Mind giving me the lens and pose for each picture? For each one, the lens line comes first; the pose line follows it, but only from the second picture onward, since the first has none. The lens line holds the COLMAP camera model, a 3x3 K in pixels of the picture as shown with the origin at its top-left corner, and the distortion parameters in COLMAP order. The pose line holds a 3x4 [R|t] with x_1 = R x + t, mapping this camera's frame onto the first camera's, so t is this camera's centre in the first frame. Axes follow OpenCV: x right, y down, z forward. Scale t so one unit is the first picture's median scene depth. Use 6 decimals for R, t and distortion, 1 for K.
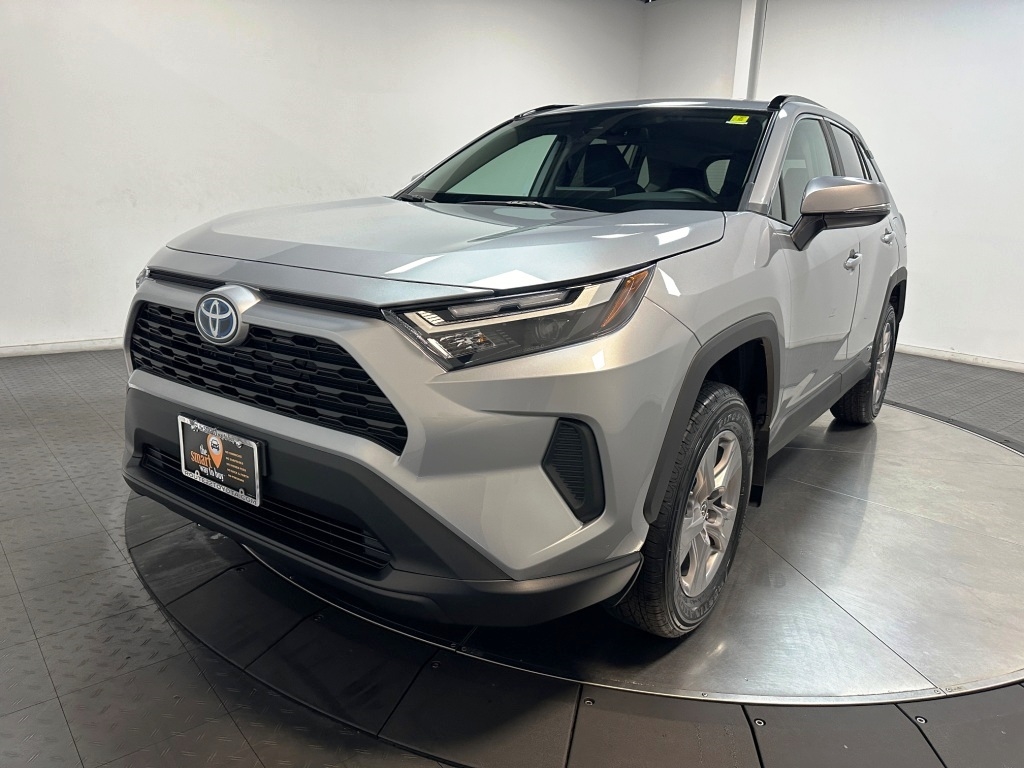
lens RADIAL K [[724.0, 0, 516.8], [0, 724.0, 378.6], [0, 0, 1]] dist [-0.006463, -0.014966]
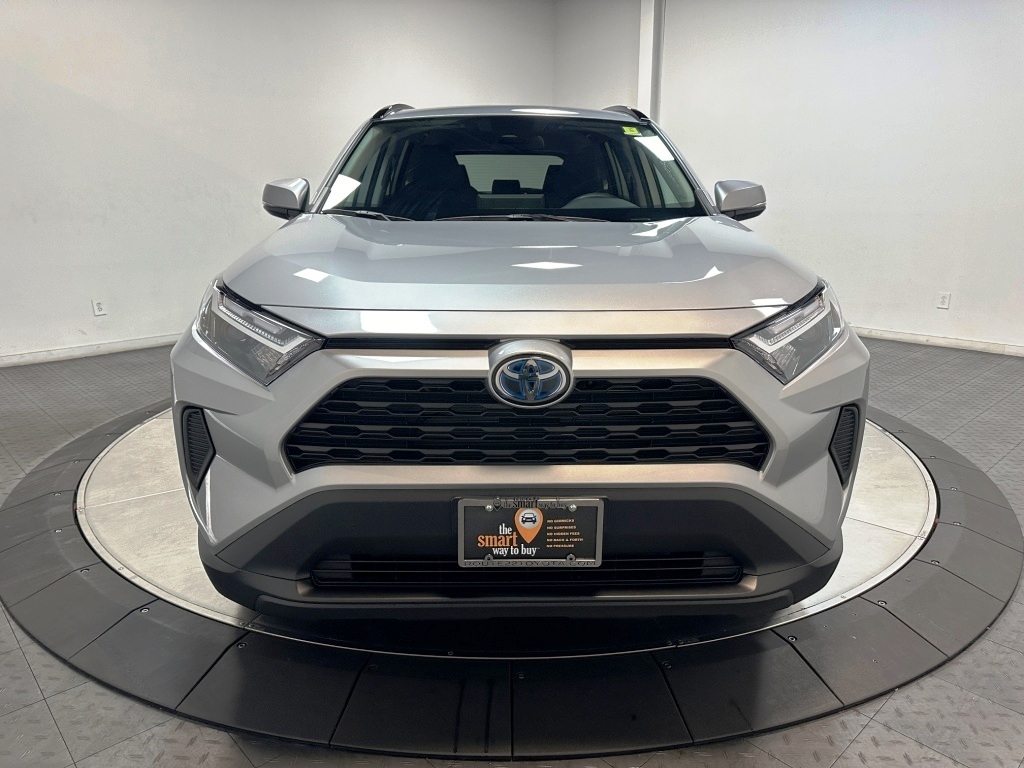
lens RADIAL K [[724.0, 0, 523.6], [0, 724.0, 366.6], [0, 0, 1]] dist [-0.006463, -0.014966]
pose [[0.831354, -0.184611, 0.524185, -0.864720], [0.182041, 0.981637, 0.057004, -0.148546], [-0.525083, 0.048033, 0.849695, 0.220979]]
